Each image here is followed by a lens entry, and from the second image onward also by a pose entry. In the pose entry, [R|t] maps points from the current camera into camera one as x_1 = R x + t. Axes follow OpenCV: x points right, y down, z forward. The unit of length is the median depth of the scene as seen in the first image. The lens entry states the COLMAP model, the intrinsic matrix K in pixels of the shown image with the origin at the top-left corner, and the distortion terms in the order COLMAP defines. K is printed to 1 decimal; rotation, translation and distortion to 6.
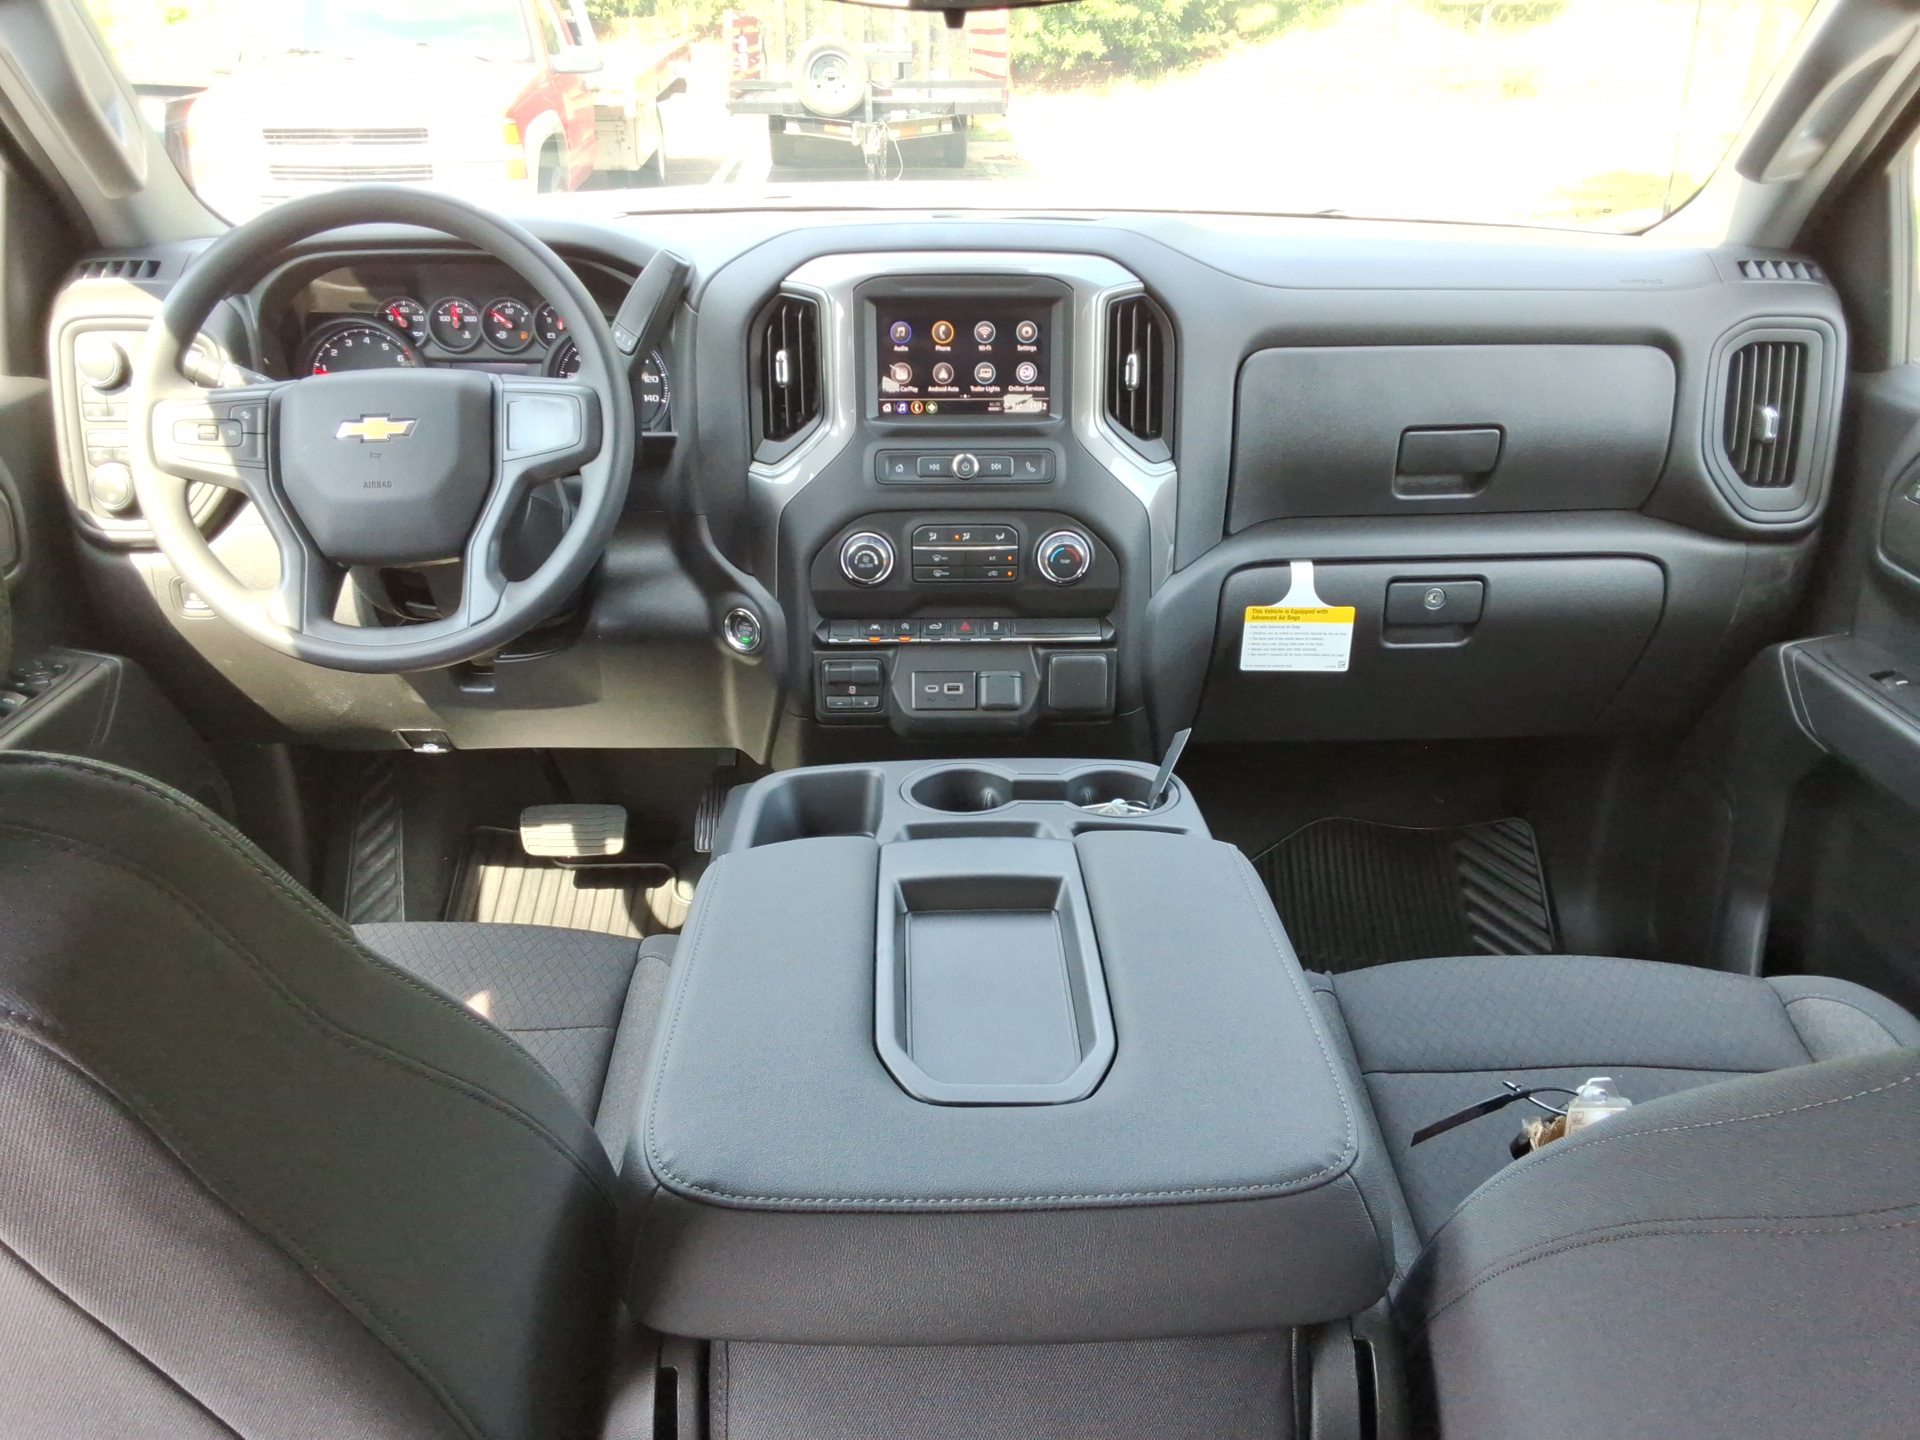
lens RADIAL K [[1547.1, 0, 1001.2], [0, 1547.1, 719.5], [0, 0, 1]] dist [0.098486, -0.148787]
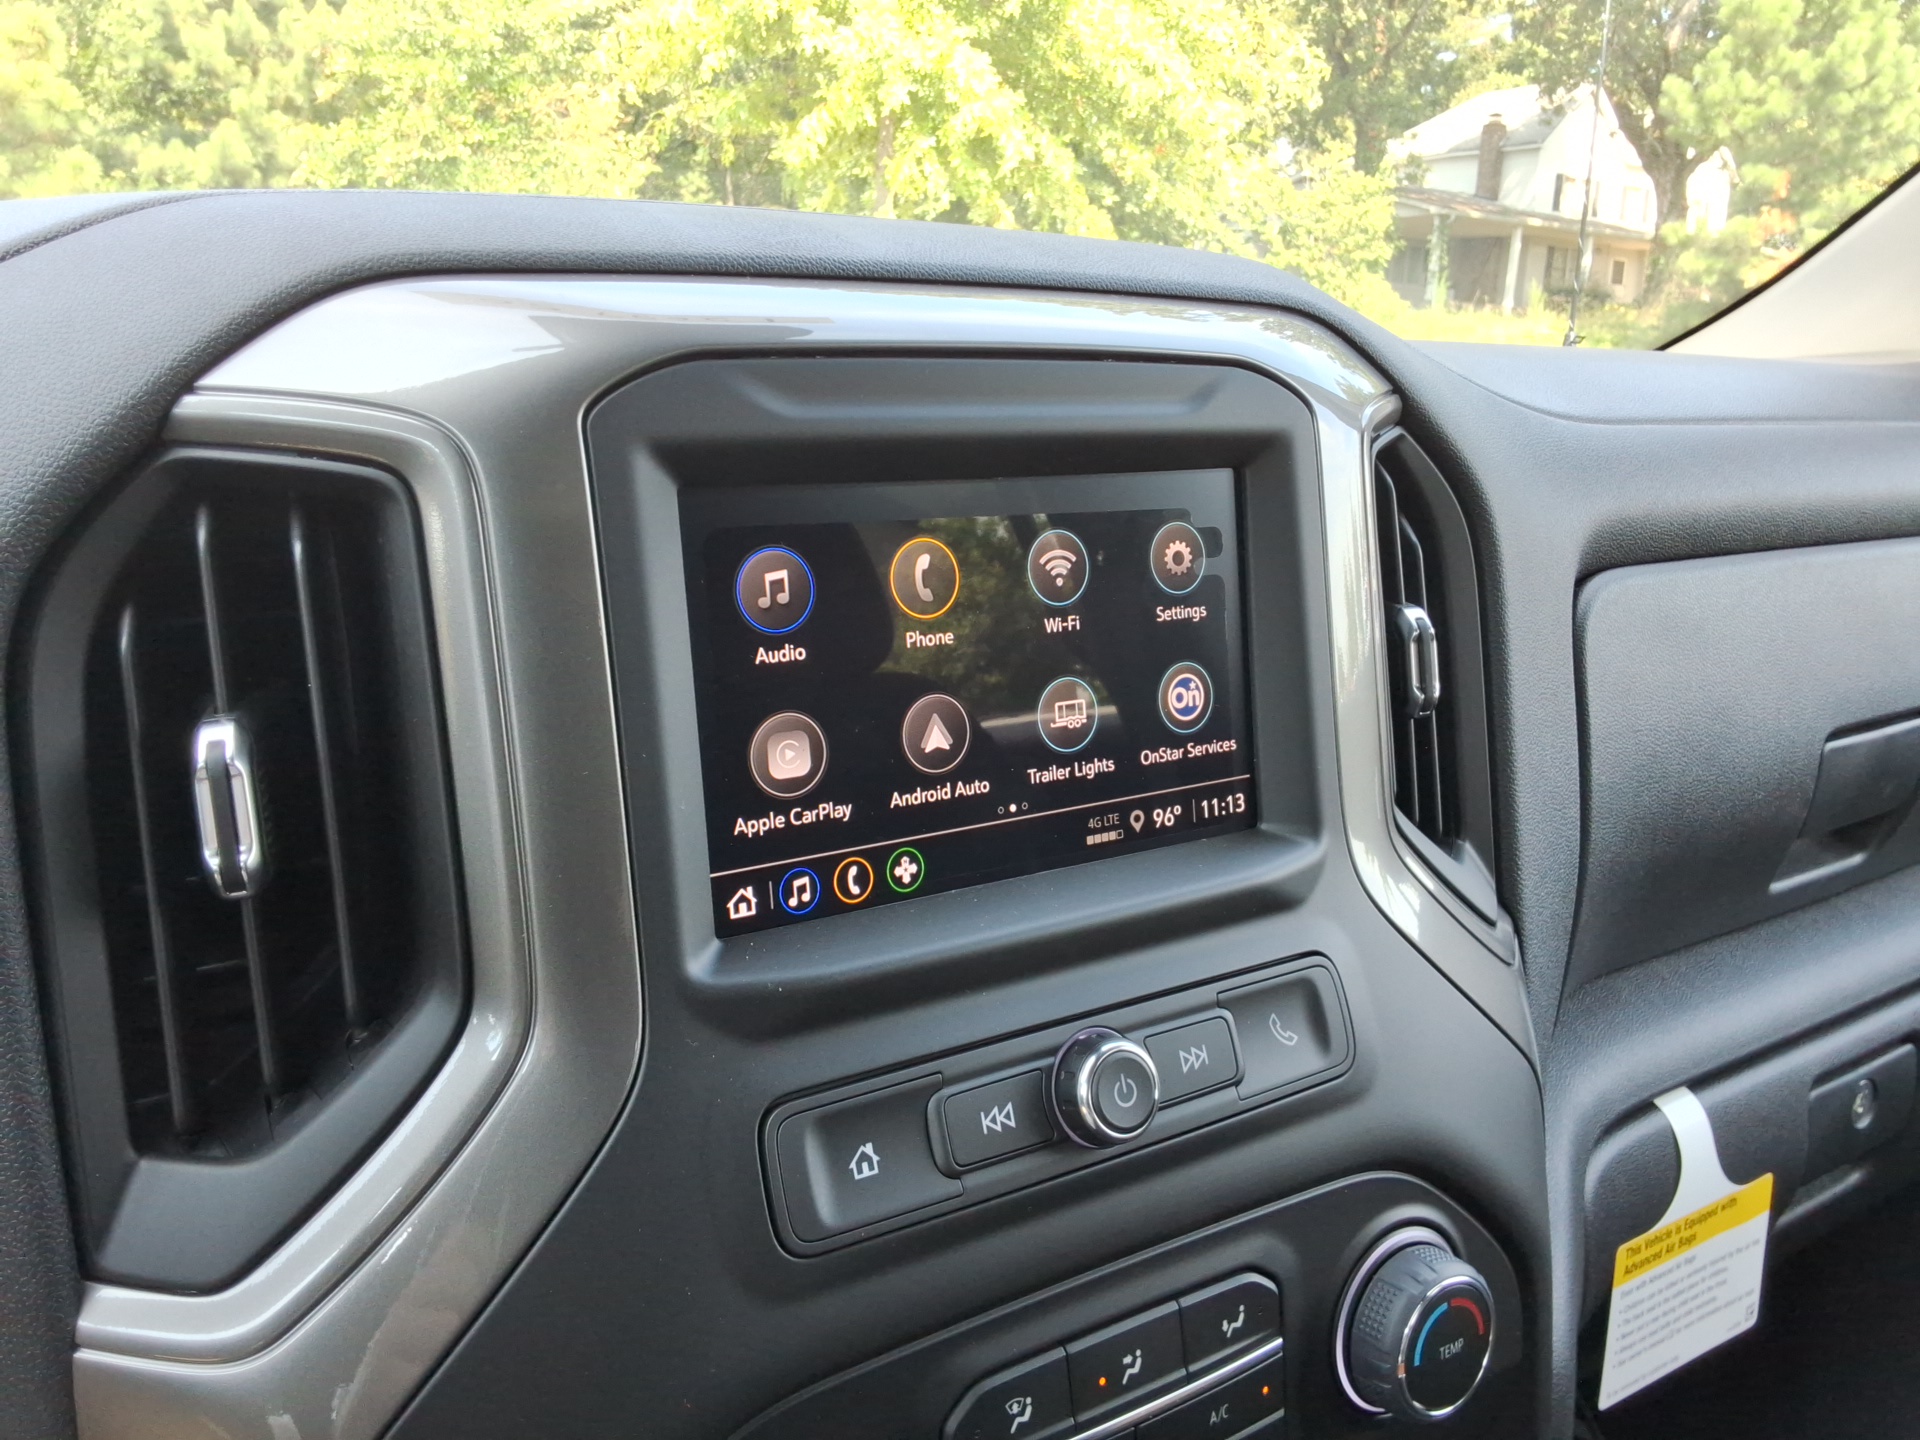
lens RADIAL K [[1547.1, 0, 964.4], [0, 1547.1, 696.5], [0, 0, 1]] dist [0.098486, -0.148787]
pose [[0.854737, -0.103405, 0.508658, -0.159959], [0.193796, 0.972667, -0.127916, -0.193864], [-0.481527, 0.207910, 0.851414, 0.775396]]
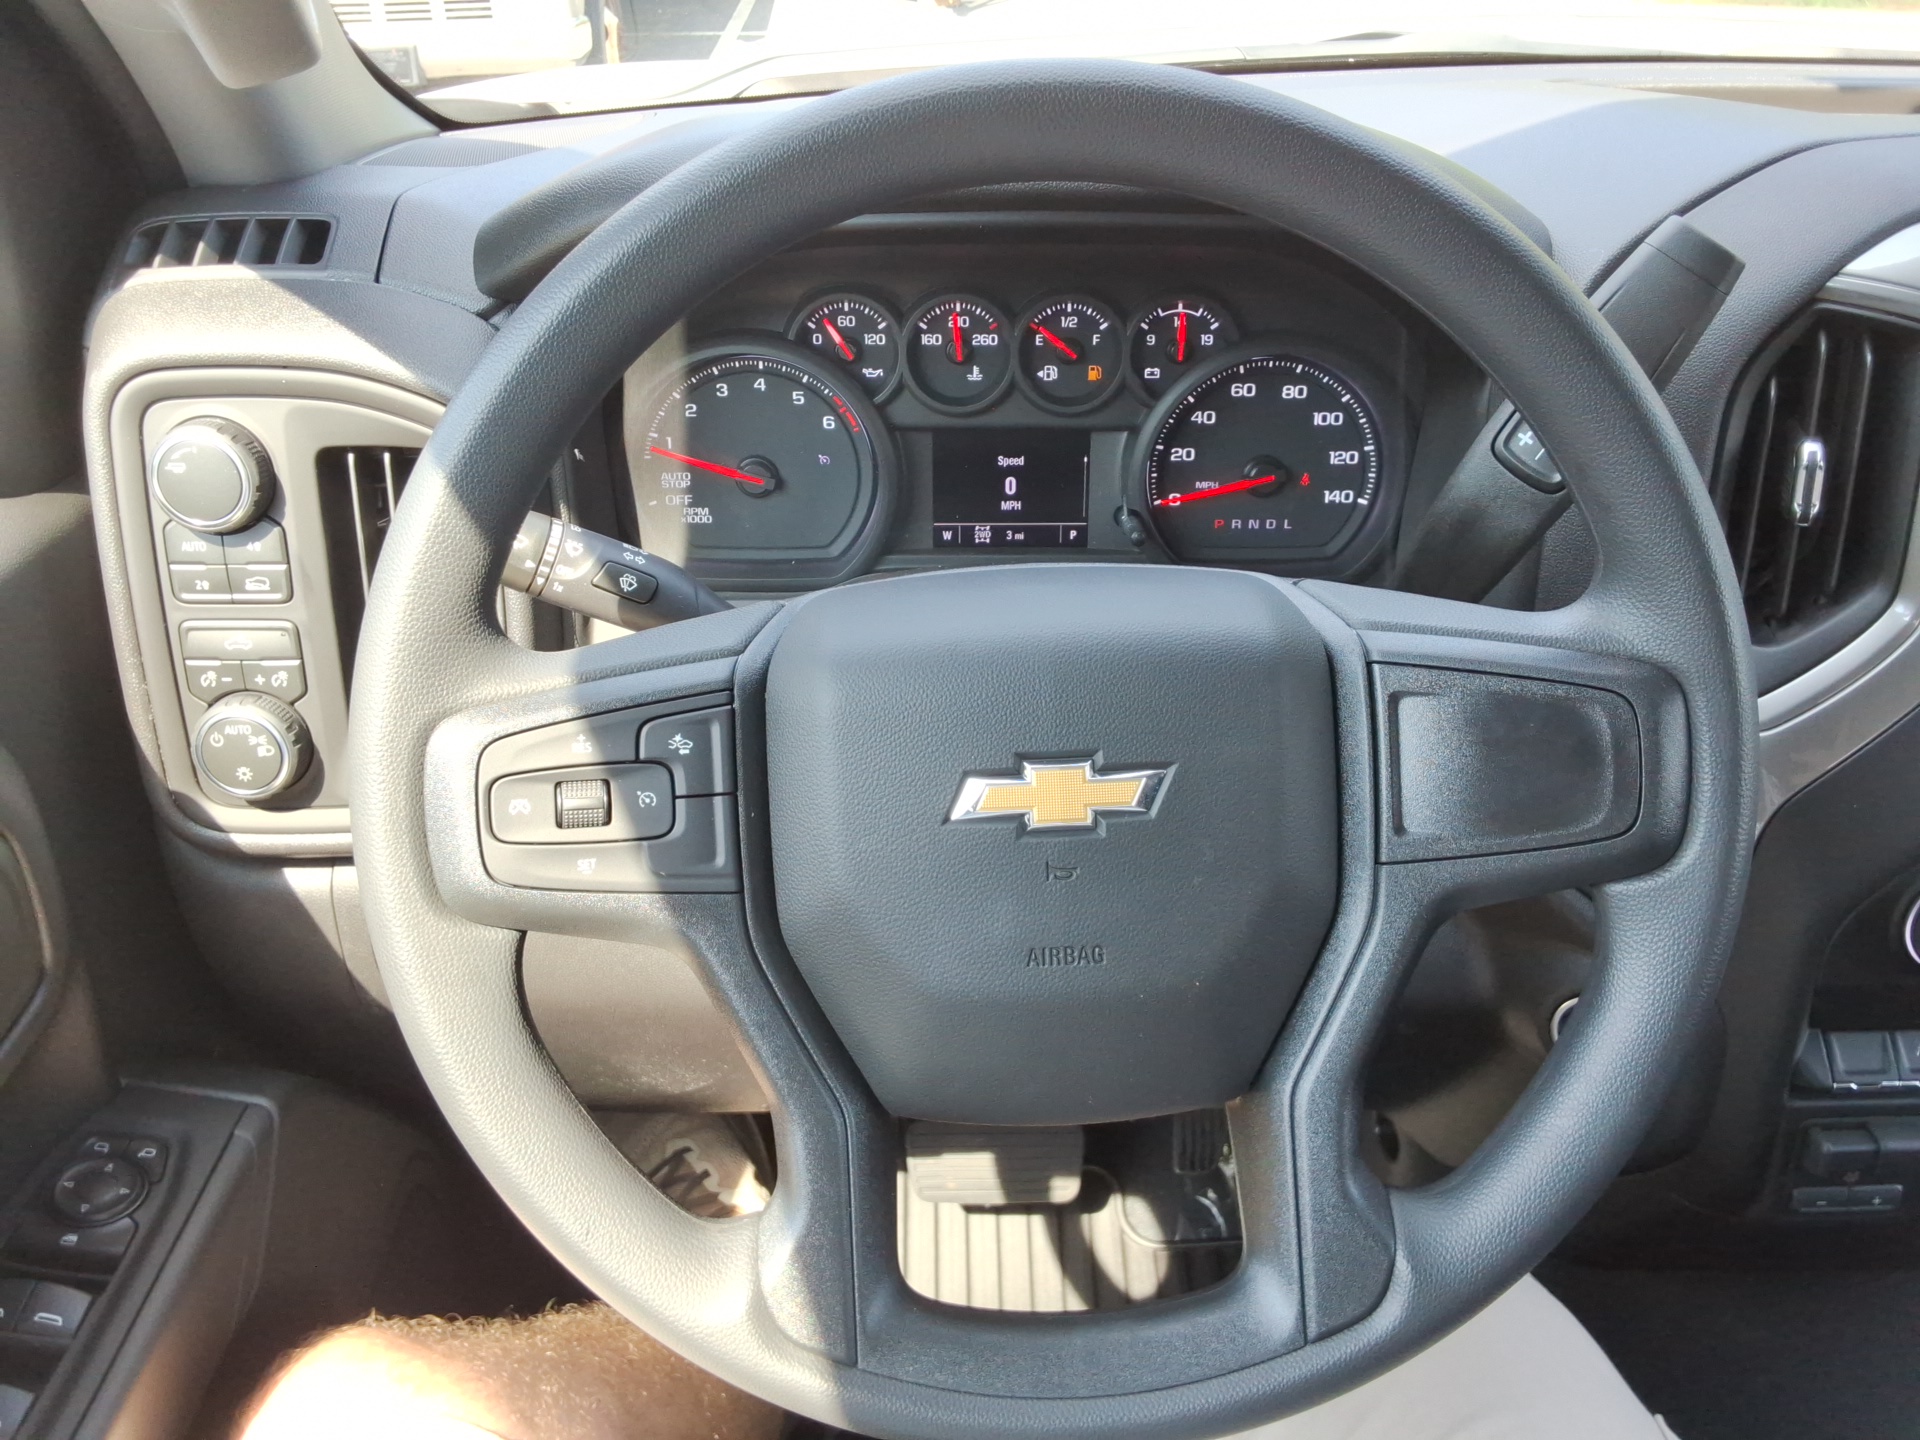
lens RADIAL K [[1547.1, 0, 989.2], [0, 1547.1, 700.9], [0, 0, 1]] dist [0.098486, -0.148787]
pose [[0.999981, 0.001462, -0.005990, -0.356852], [-0.000851, 0.994904, 0.100821, -0.208664], [0.006107, -0.100814, 0.994887, 0.568355]]
